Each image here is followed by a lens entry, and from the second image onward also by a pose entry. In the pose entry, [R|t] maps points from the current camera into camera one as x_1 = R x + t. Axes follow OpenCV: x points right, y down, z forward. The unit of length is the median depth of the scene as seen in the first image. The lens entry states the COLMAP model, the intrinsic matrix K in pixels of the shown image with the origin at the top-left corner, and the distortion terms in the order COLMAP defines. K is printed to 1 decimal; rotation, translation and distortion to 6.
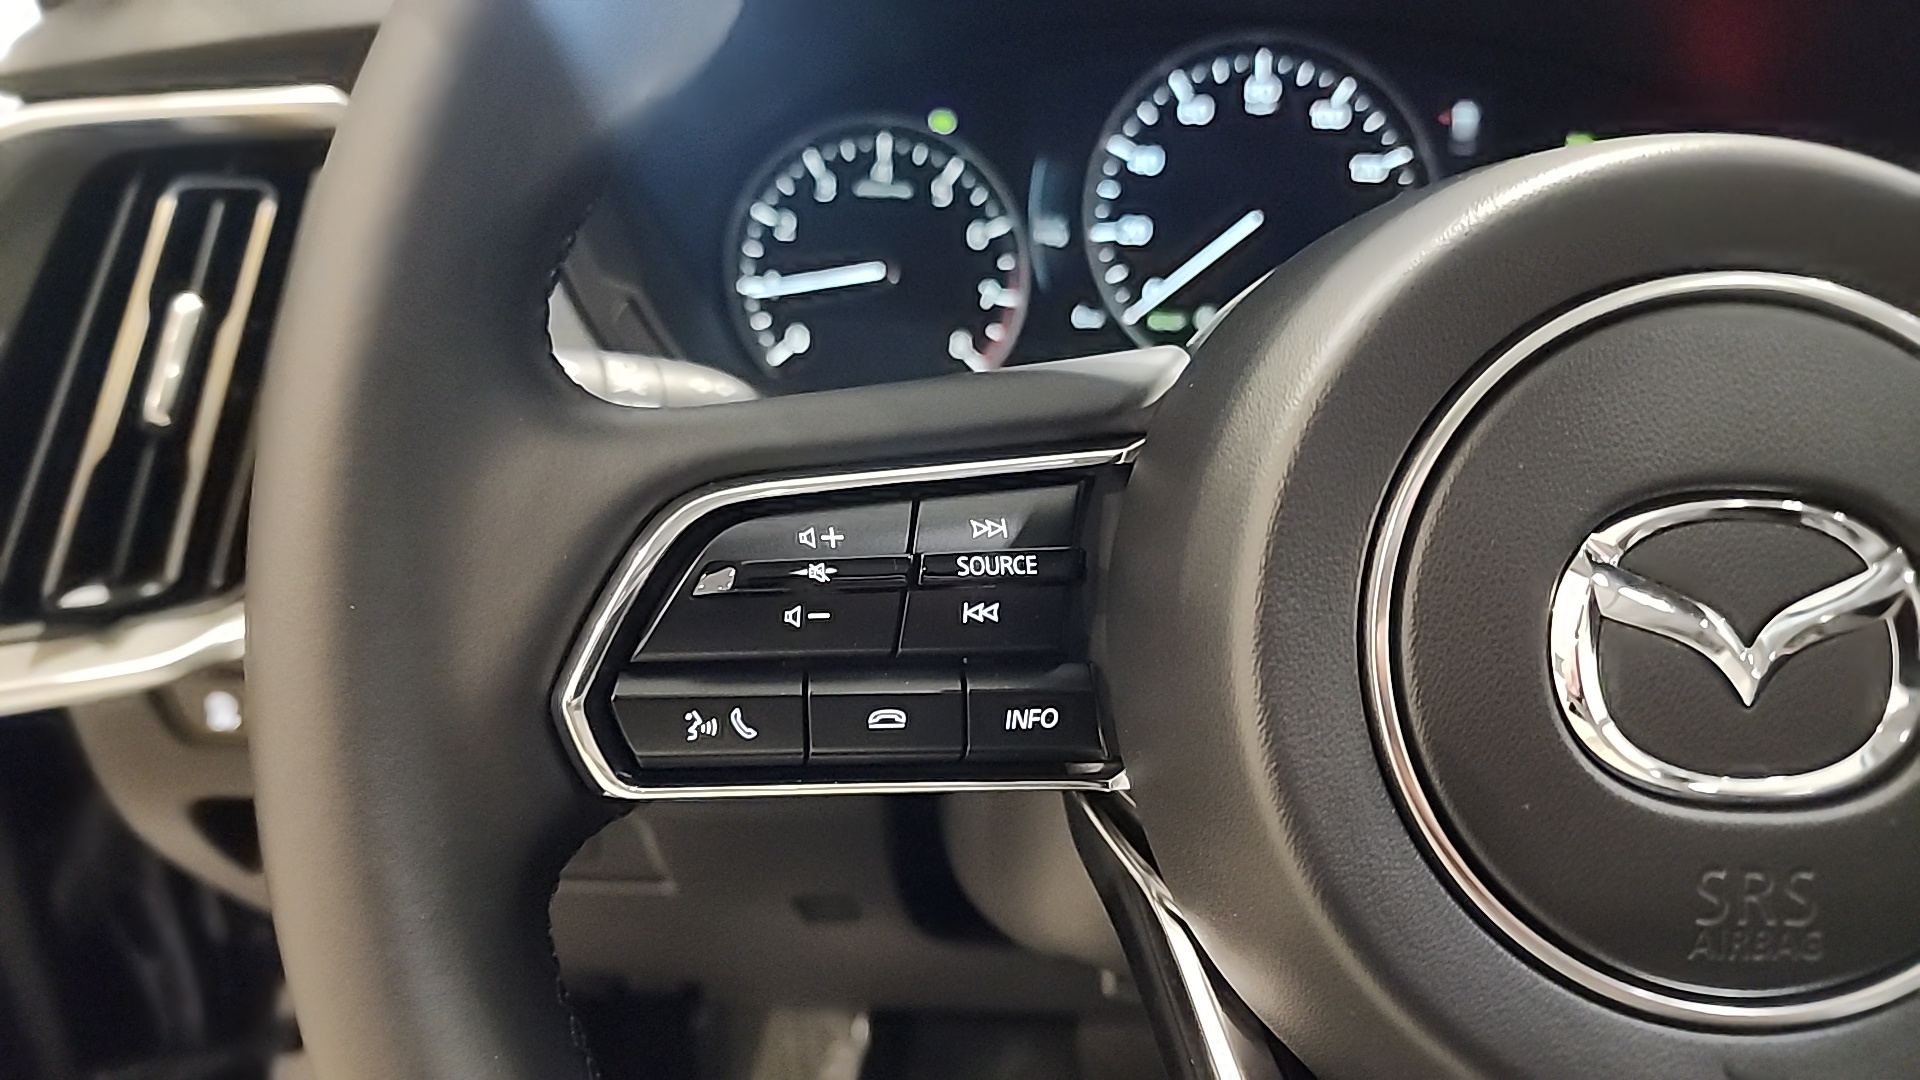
lens RADIAL K [[1281.5, 0, 973.4], [0, 1281.5, 543.2], [0, 0, 1]] dist [0.065264, -0.051707]
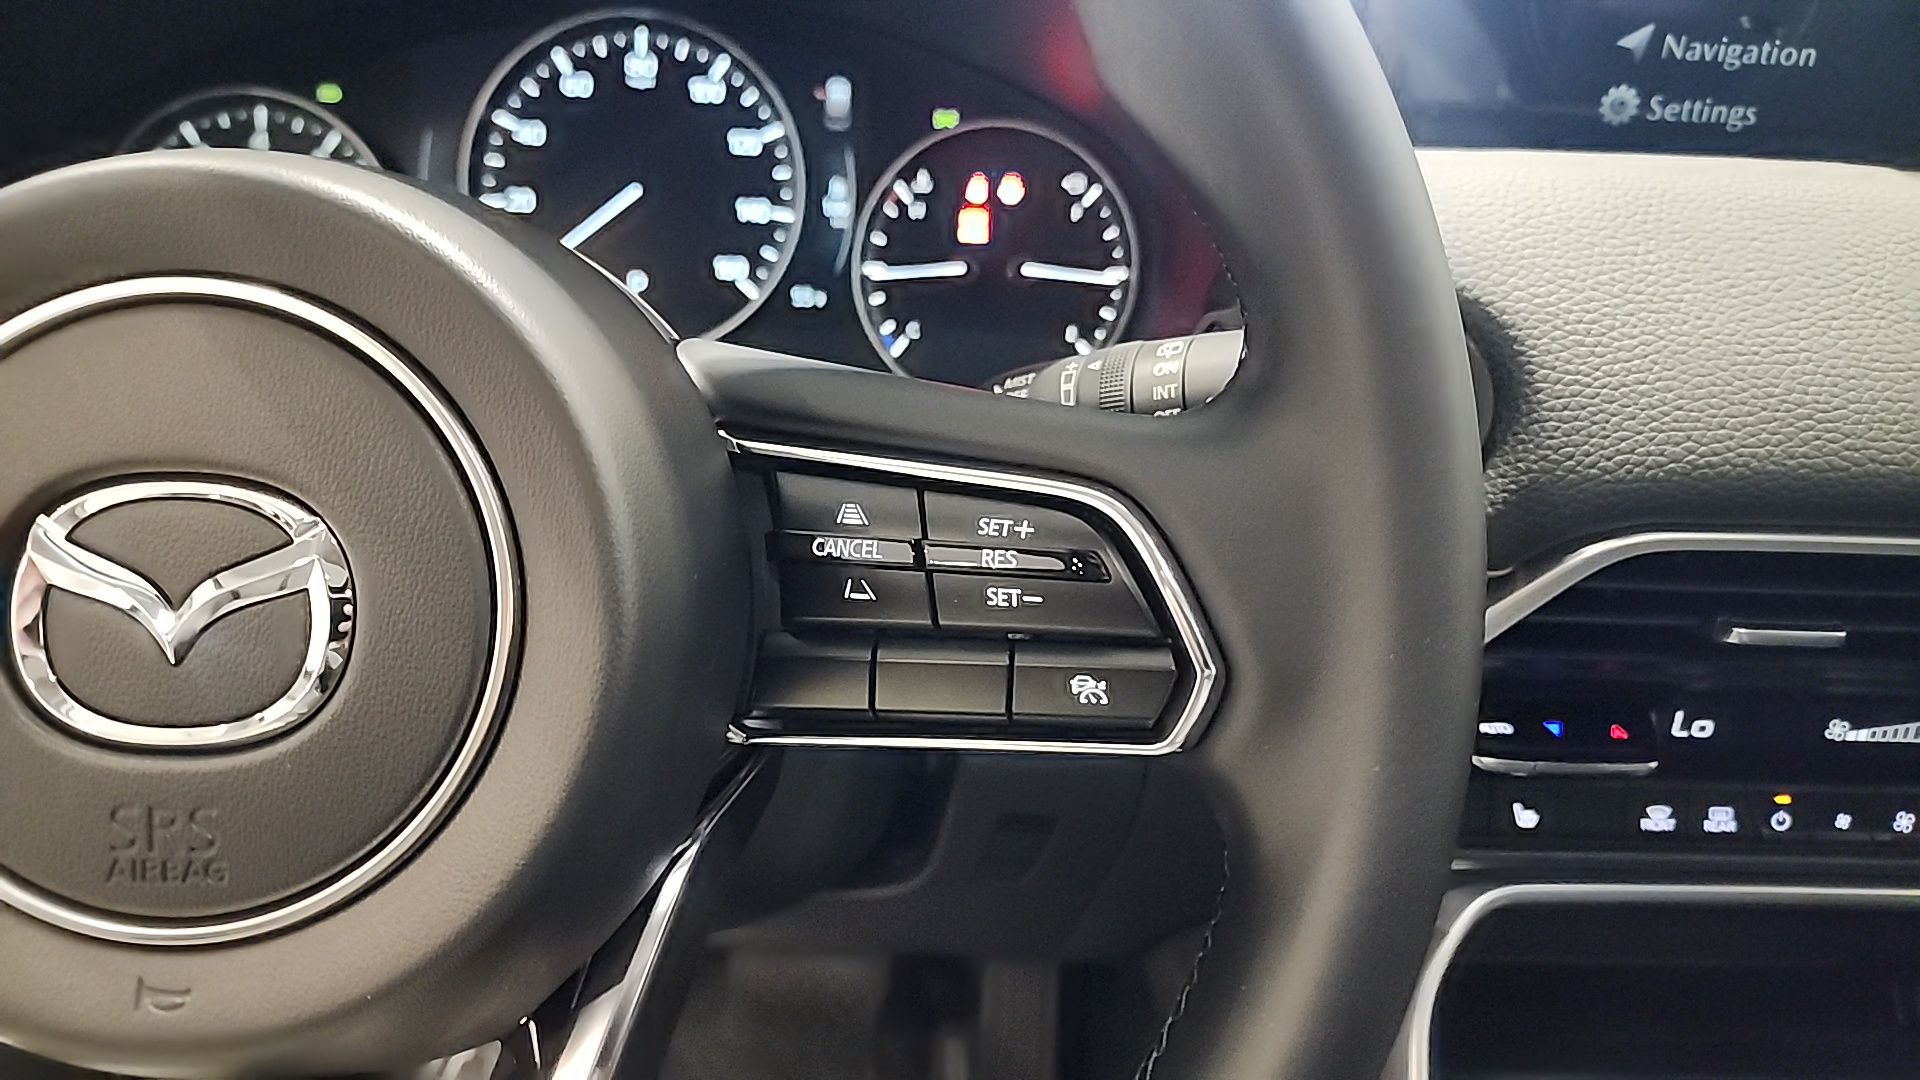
lens RADIAL K [[1281.5, 0, 953.5], [0, 1281.5, 527.9], [0, 0, 1]] dist [0.065264, -0.051707]
pose [[0.999995, -0.001074, -0.002874, 0.486058], [0.001161, 0.999534, 0.030491, -0.010246], [0.002840, -0.030494, 0.999531, -0.050655]]
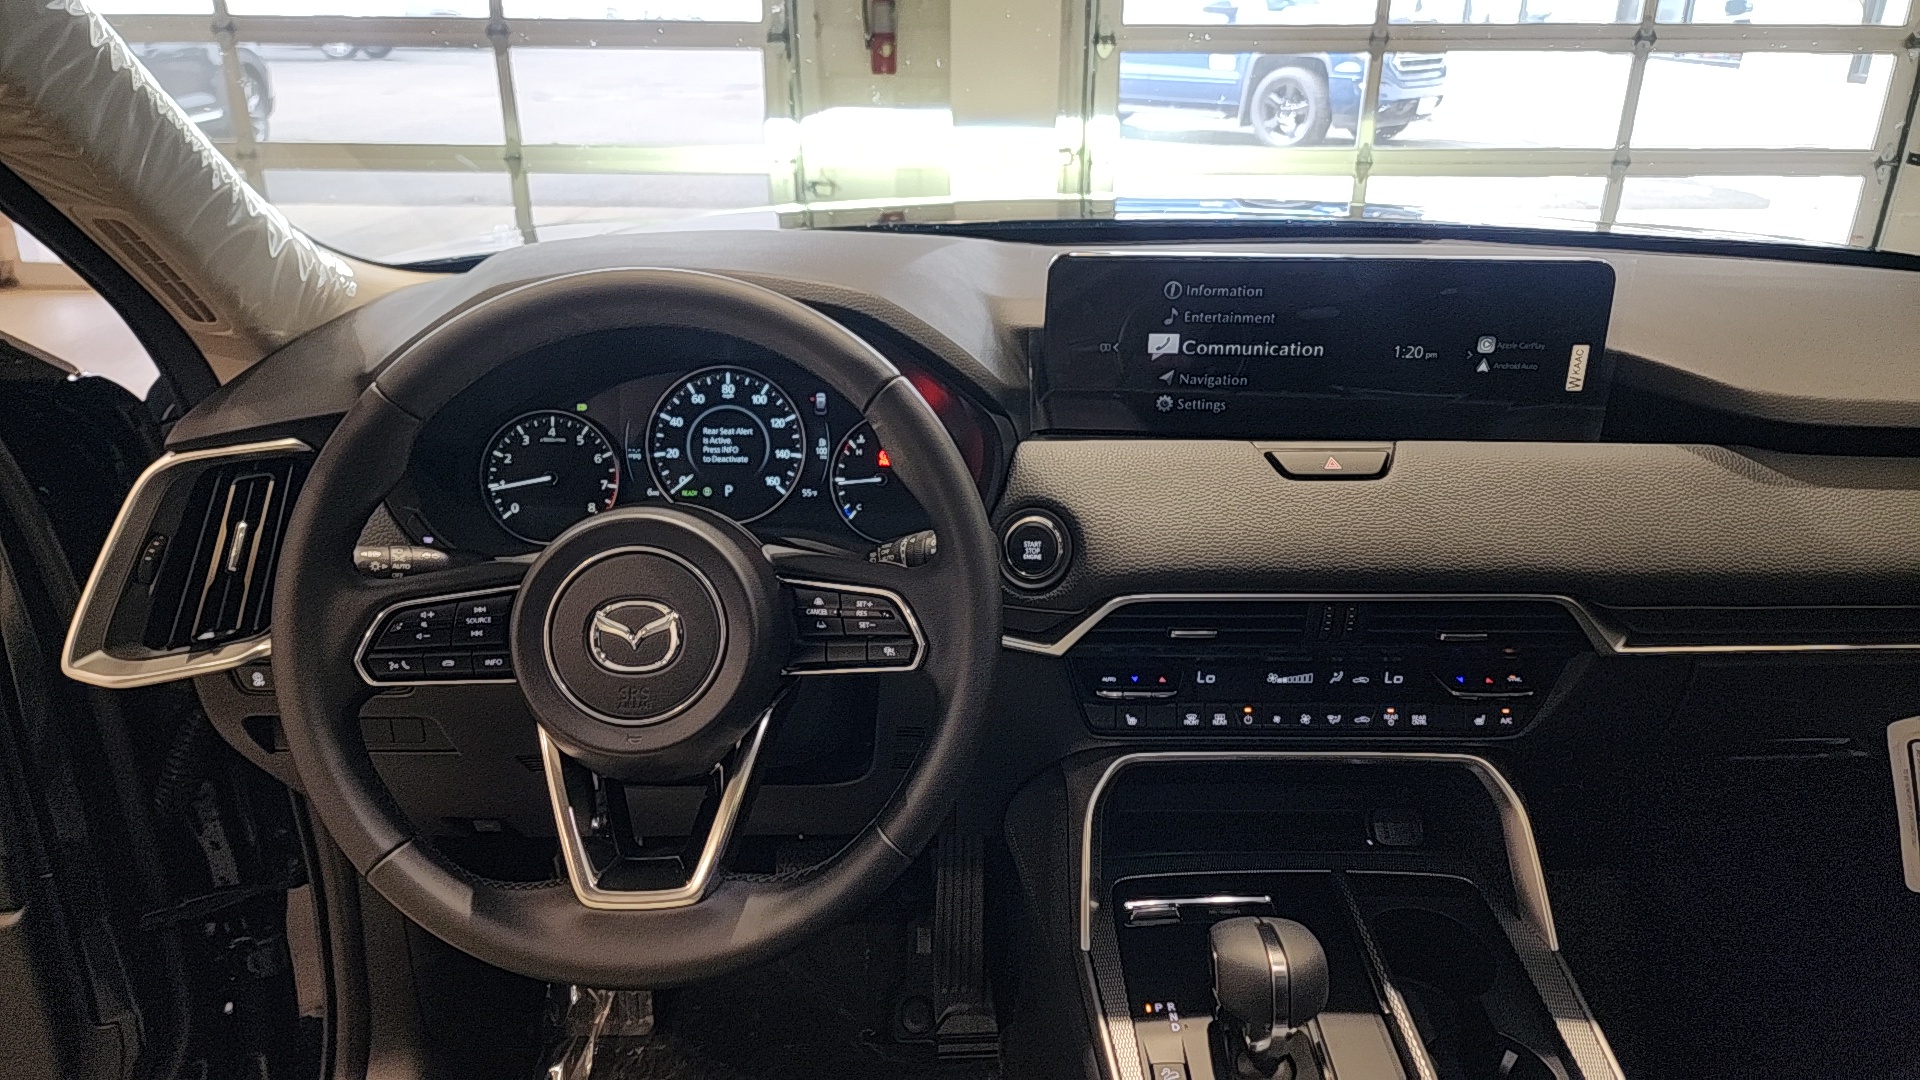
lens RADIAL K [[1281.5, 0, 1006.3], [0, 1281.5, 528.2], [0, 0, 1]] dist [0.065264, -0.051707]
pose [[0.999282, -0.032370, 0.019667, 0.662424], [0.032660, 0.999360, -0.014605, -0.064141], [-0.019182, 0.015237, 0.999700, -1.238559]]
